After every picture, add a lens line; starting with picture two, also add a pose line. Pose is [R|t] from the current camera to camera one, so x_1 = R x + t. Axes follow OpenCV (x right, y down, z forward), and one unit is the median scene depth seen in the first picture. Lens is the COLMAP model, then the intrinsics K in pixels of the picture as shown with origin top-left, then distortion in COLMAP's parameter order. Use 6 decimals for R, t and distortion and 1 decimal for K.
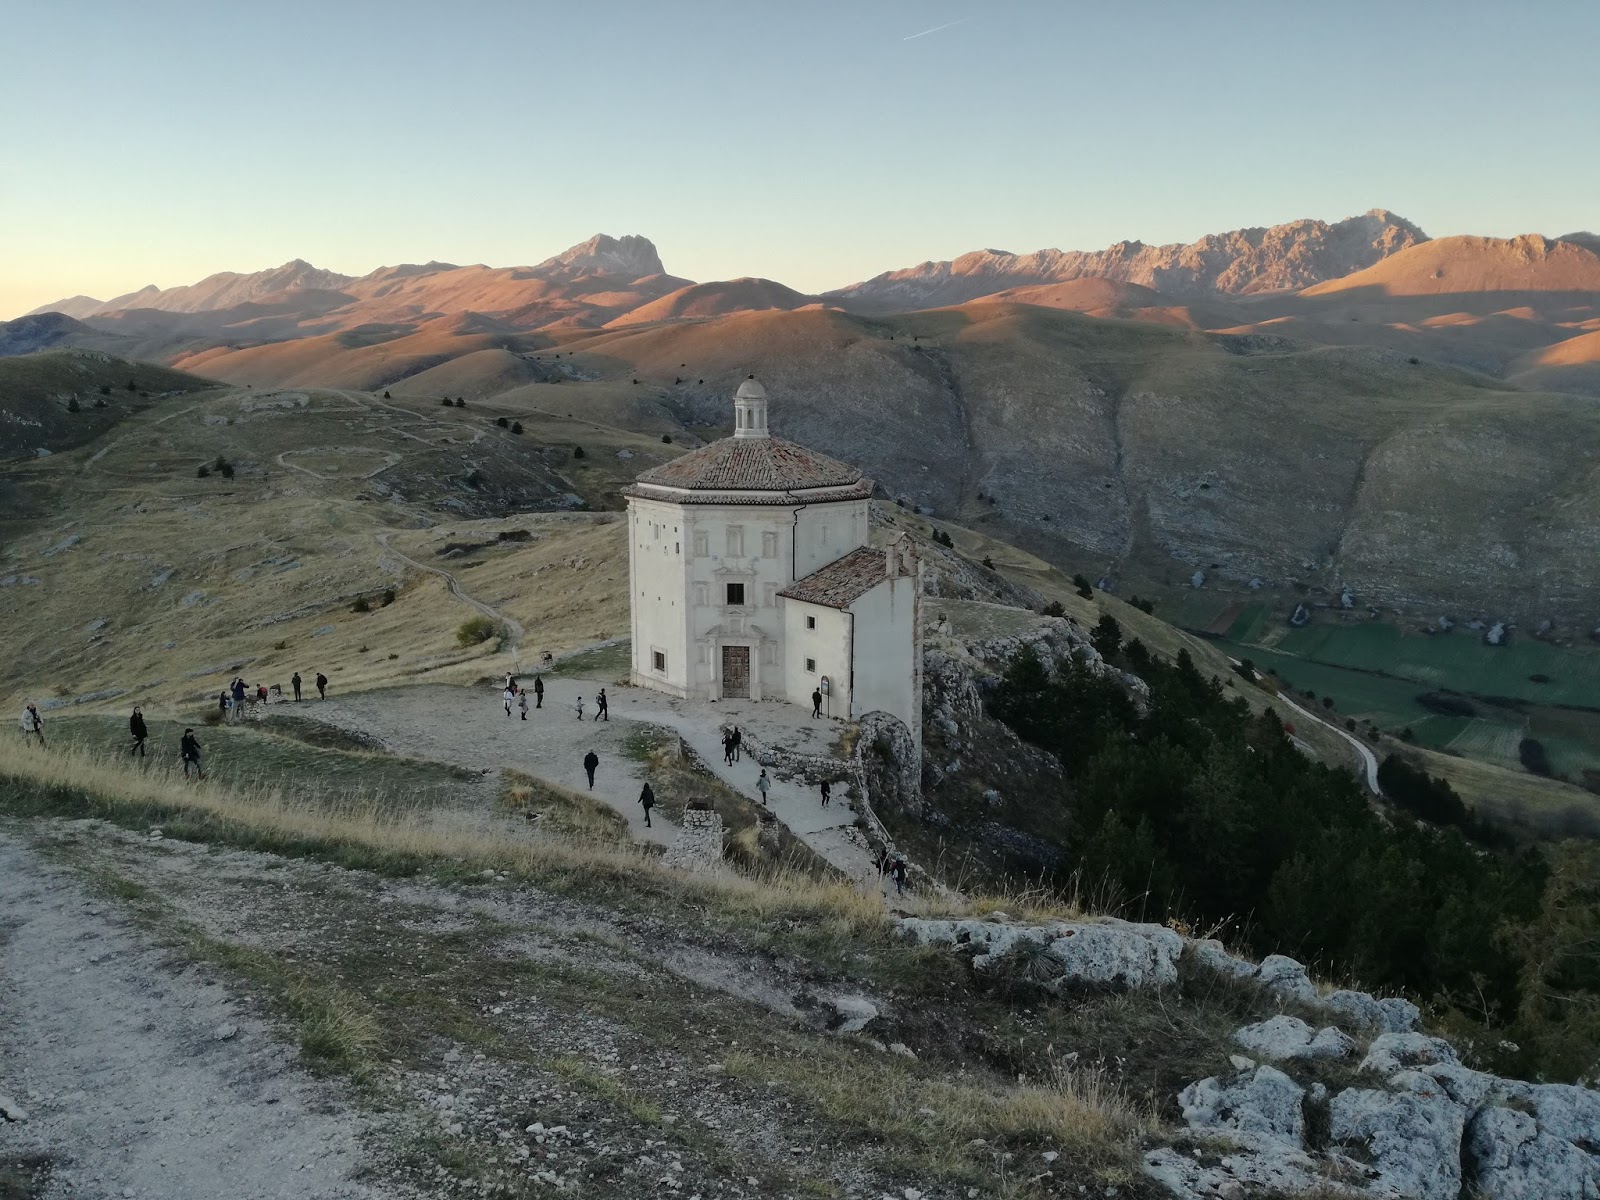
lens RADIAL K [[1379.2, 0, 799.1], [0, 1379.2, 602.7], [0, 0, 1]] dist [0.076571, -0.020587]
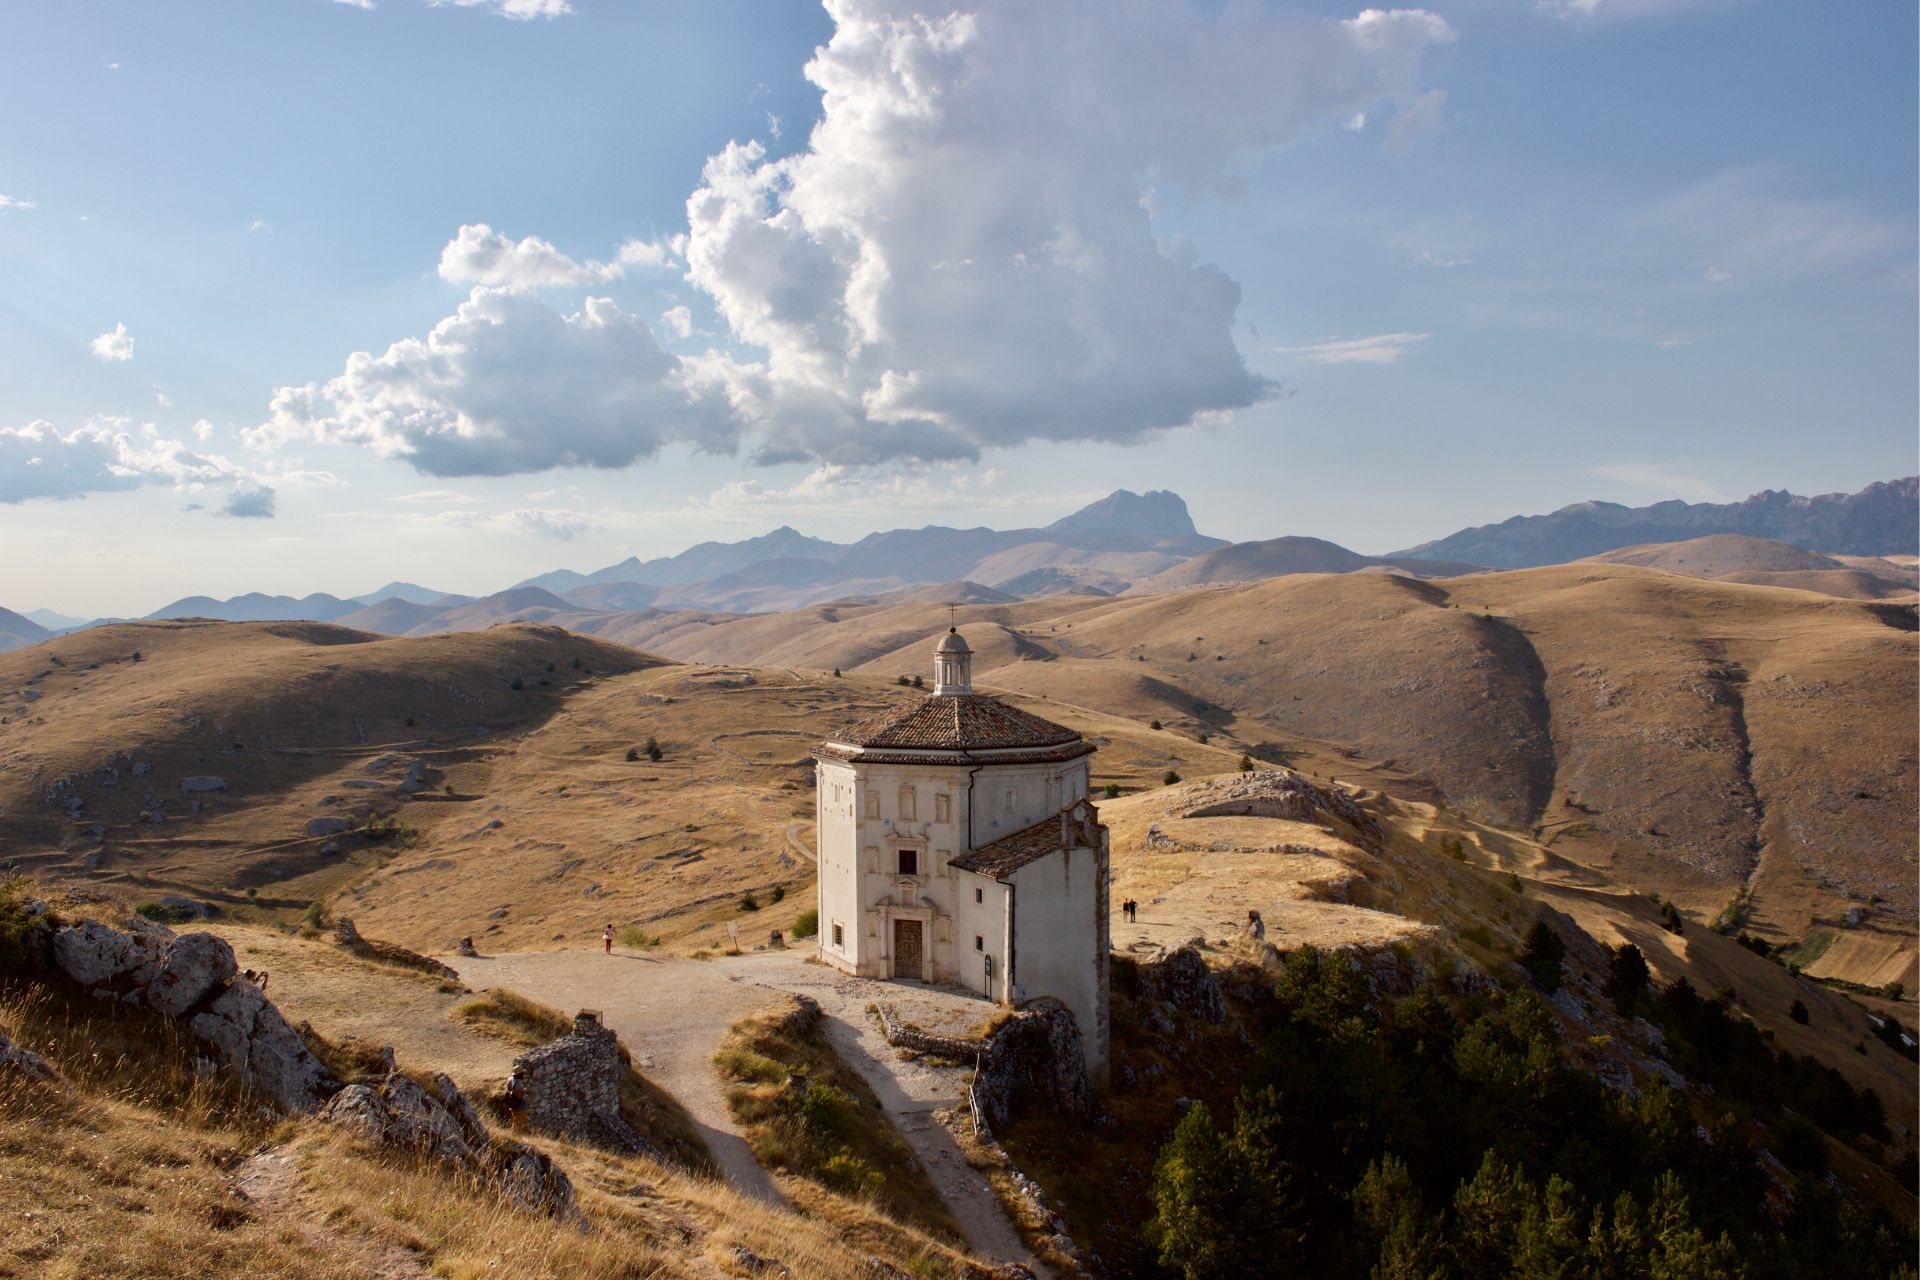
lens RADIAL K [[1689.2, 0, 960.7], [0, 1689.2, 642.3], [0, 0, 1]] dist [-0.091014, -0.000543]
pose [[0.973339, 0.001793, -0.229363, 0.242737], [-0.040292, 0.985757, -0.163279, 0.031269], [0.225804, 0.168167, 0.959548, -0.087802]]
